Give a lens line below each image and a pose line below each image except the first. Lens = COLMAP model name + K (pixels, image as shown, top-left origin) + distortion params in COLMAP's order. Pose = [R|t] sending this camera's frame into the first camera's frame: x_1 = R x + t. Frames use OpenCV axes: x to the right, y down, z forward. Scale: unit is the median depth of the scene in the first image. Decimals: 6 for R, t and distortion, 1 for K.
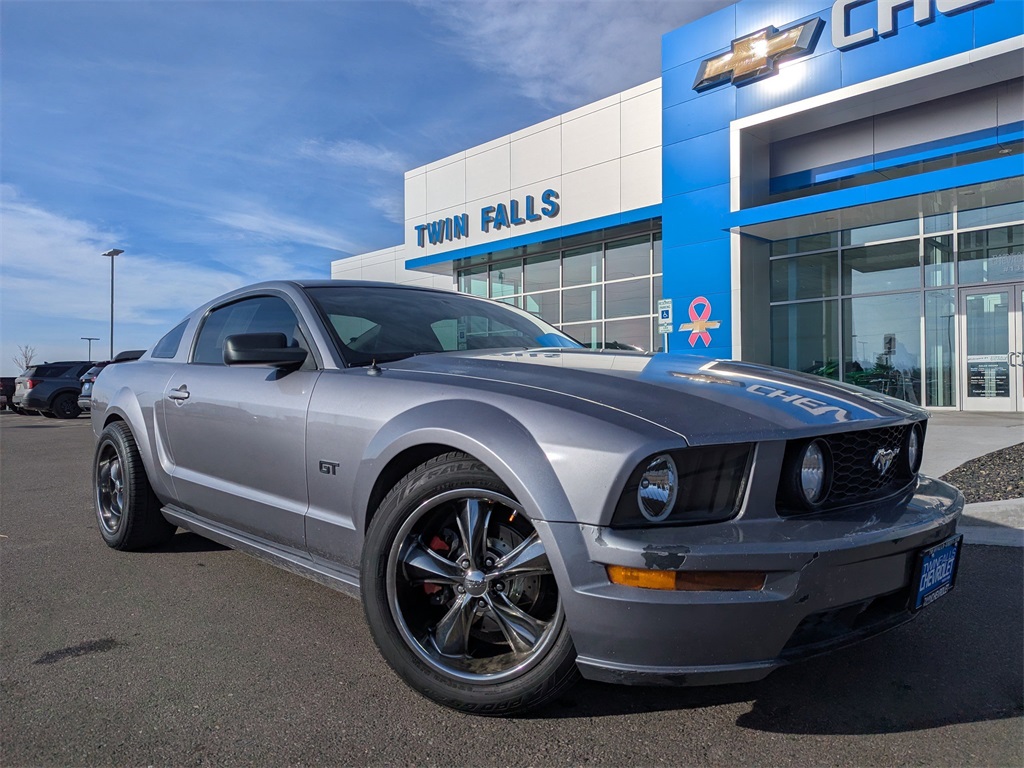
lens RADIAL K [[720.8, 0, 510.7], [0, 720.8, 376.5], [0, 0, 1]] dist [0.076194, -0.065914]
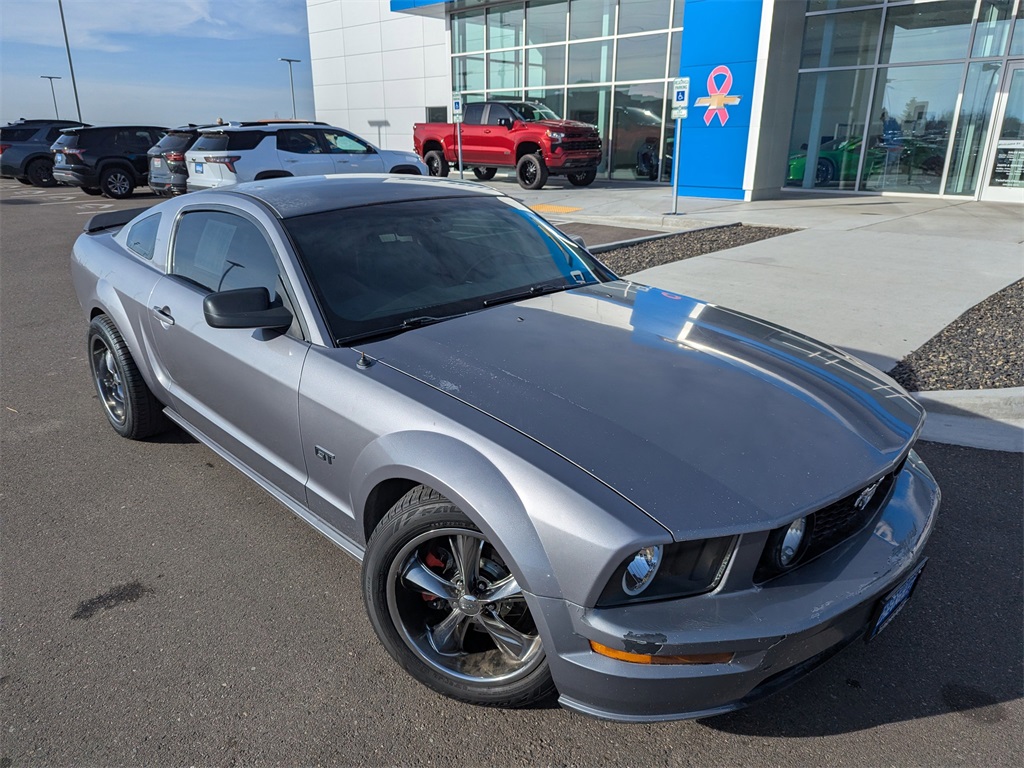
lens RADIAL K [[723.9, 0, 512.0], [0, 723.9, 384.0], [0, 0, 1]] dist [0.071912, -0.061046]
pose [[0.999953, 0.008511, 0.004659, 0.001153], [-0.009593, 0.939203, 0.343229, -0.060309], [-0.001454, -0.343258, 0.939240, 0.014220]]
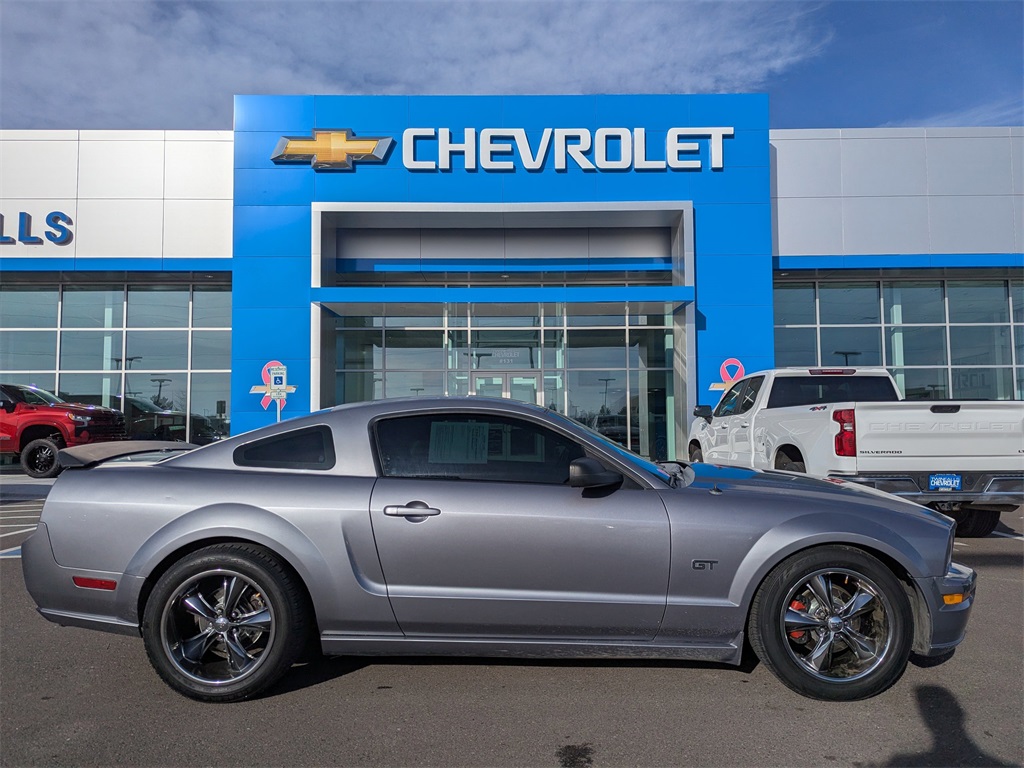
lens RADIAL K [[728.8, 0, 512.2], [0, 728.8, 376.7], [0, 0, 1]] dist [0.069694, -0.060657]
pose [[0.702175, 0.061673, 0.709328, -0.284373], [-0.015556, 0.997333, -0.071315, -0.023529], [-0.711834, 0.039041, 0.701261, 0.049257]]
